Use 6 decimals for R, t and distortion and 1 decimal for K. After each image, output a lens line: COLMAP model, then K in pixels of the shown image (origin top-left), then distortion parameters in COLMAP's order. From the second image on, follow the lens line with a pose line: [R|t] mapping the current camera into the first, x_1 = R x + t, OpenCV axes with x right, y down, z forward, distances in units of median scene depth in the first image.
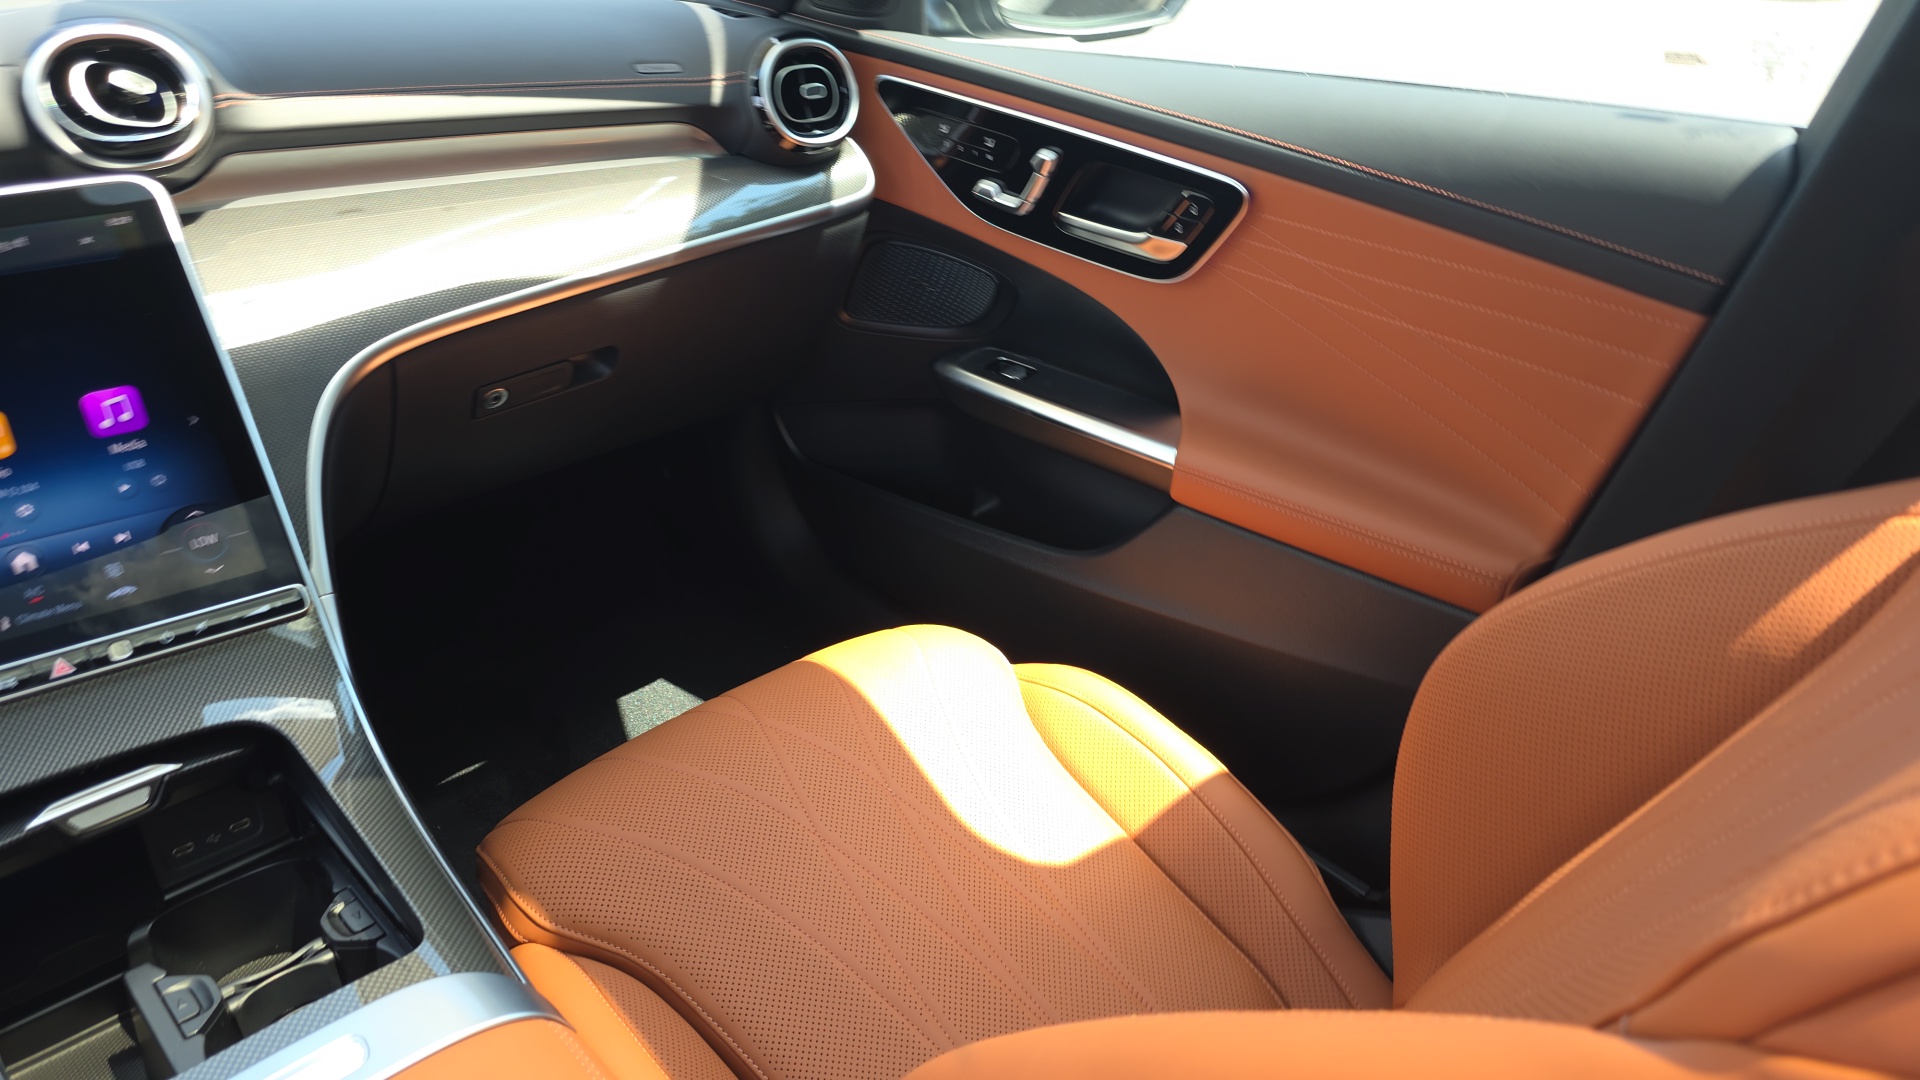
lens RADIAL K [[1280.4, 0, 960.0], [0, 1280.4, 540.0], [0, 0, 1]] dist [0.048164, -0.061736]
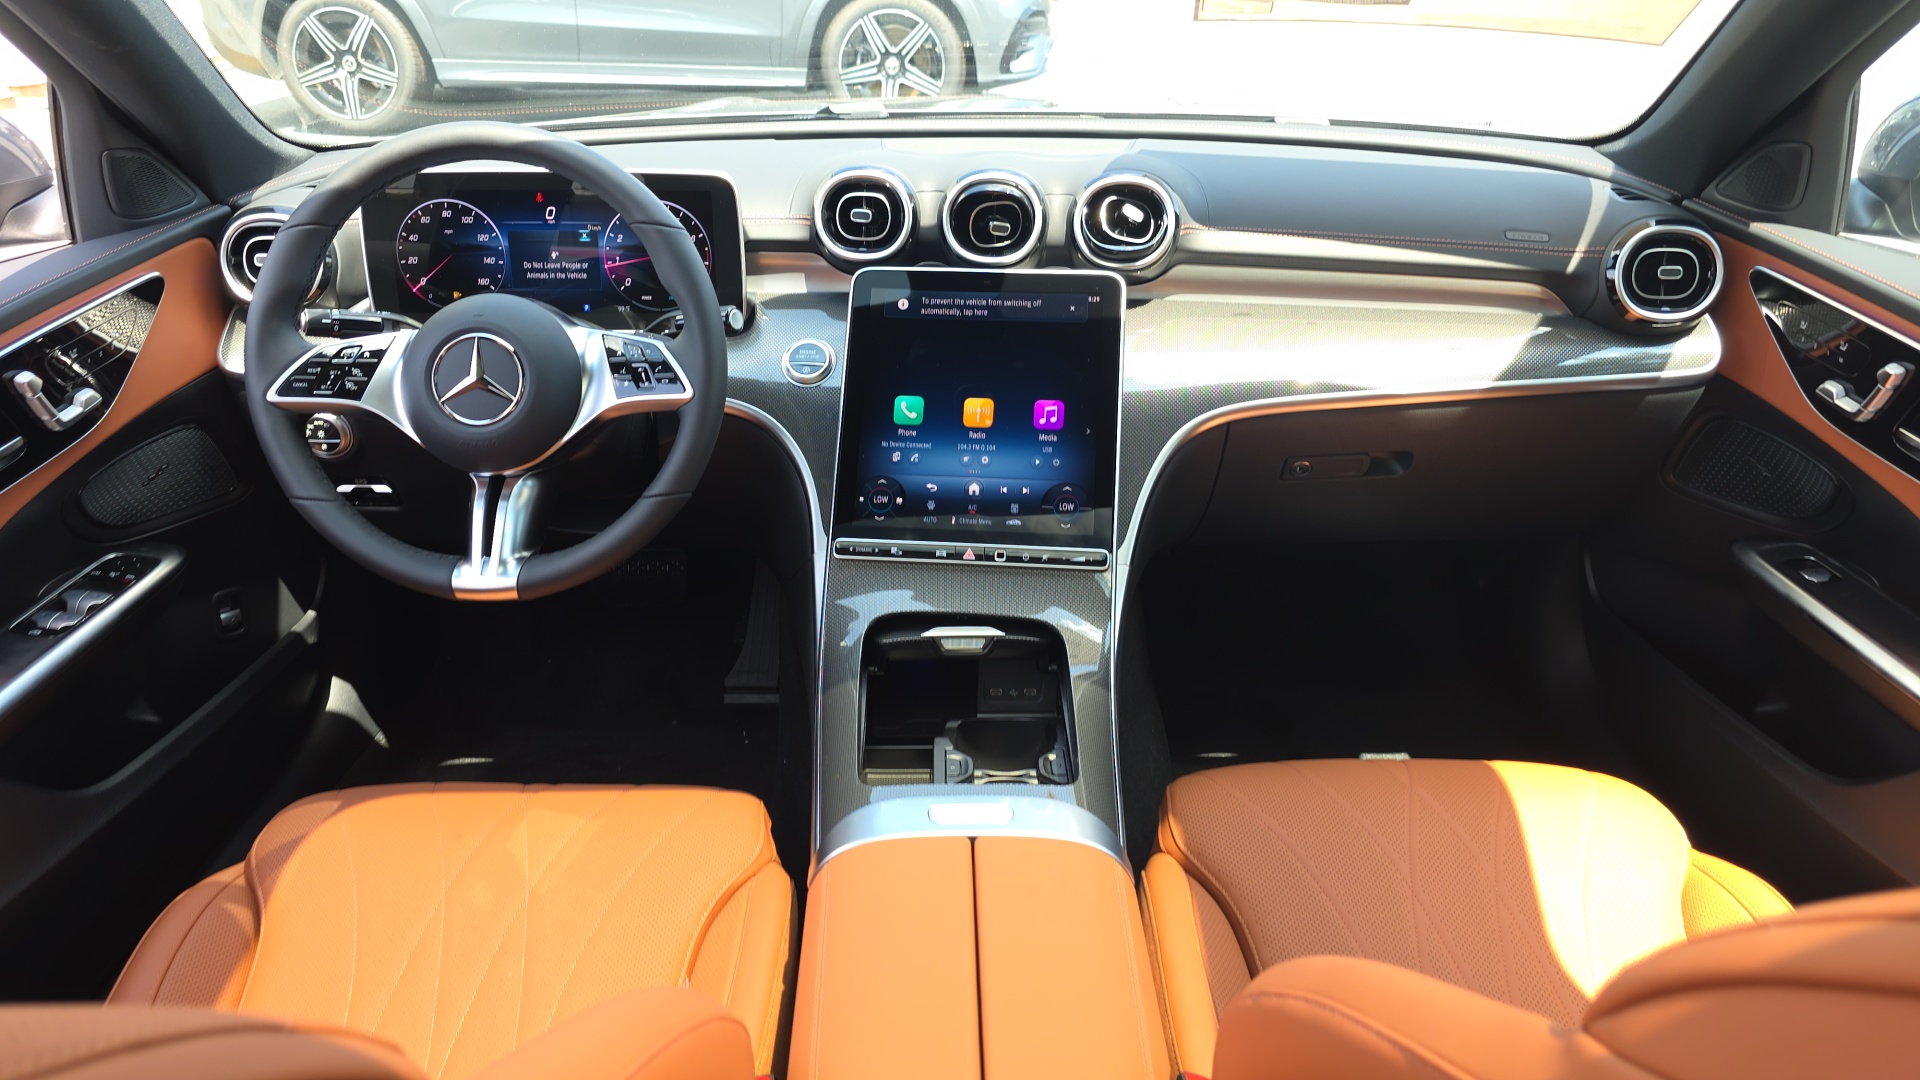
lens RADIAL K [[1280.4, 0, 960.0], [0, 1280.4, 540.0], [0, 0, 1]] dist [0.048164, -0.061736]
pose [[0.715963, 0.276770, -0.640933, 0.261062], [-0.318362, 0.946482, 0.053083, -0.001750], [0.621323, 0.166044, 0.765759, -0.204916]]
